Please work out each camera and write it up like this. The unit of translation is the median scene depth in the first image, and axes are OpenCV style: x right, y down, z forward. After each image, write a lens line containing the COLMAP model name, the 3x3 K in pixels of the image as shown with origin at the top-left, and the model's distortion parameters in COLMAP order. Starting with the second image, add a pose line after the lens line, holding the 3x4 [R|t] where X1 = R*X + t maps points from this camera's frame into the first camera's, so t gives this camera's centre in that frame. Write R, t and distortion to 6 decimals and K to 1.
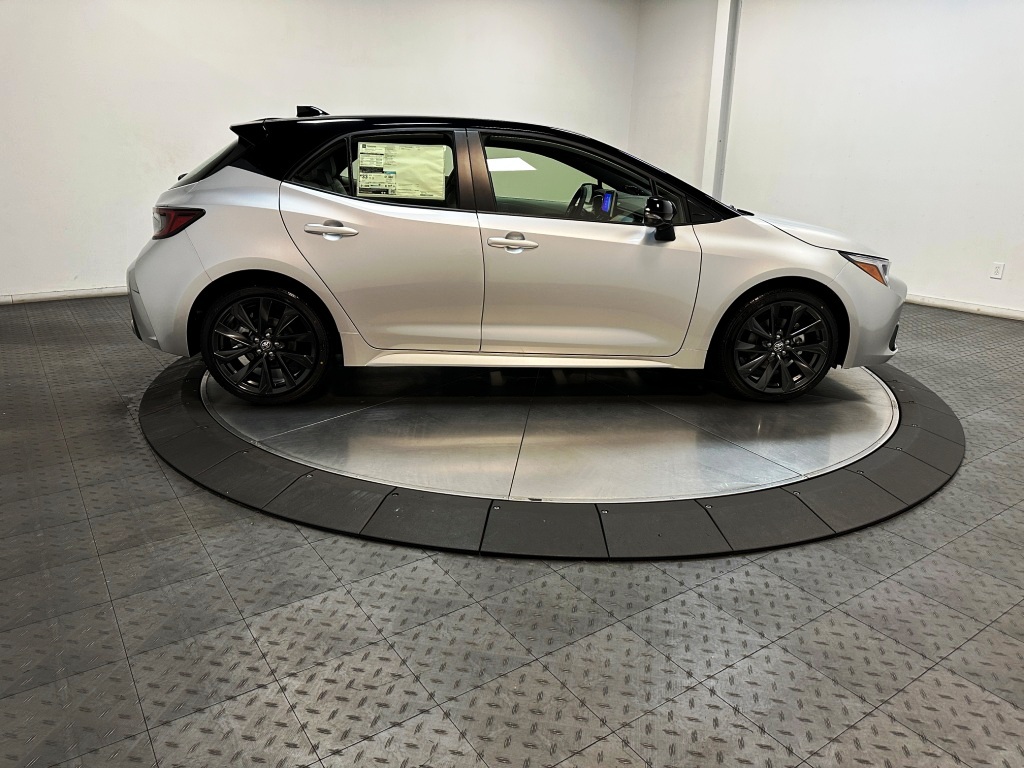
lens RADIAL K [[725.4, 0, 512.0], [0, 725.4, 377.9], [0, 0, 1]] dist [0.023168, -0.033038]
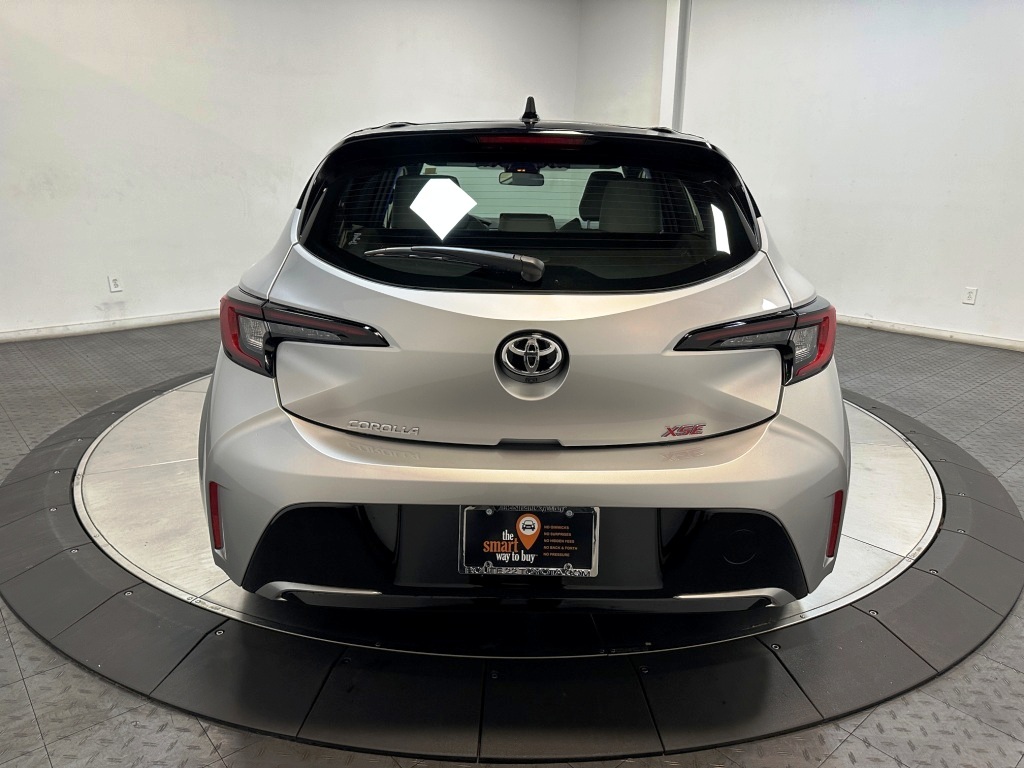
lens RADIAL K [[725.4, 0, 526.6], [0, 725.4, 389.0], [0, 0, 1]] dist [0.023168, -0.033038]
pose [[0.993039, -0.032953, 0.113082, -0.066252], [0.033936, 0.999401, -0.006779, -0.100819], [-0.112791, 0.010569, 0.993563, 0.304434]]
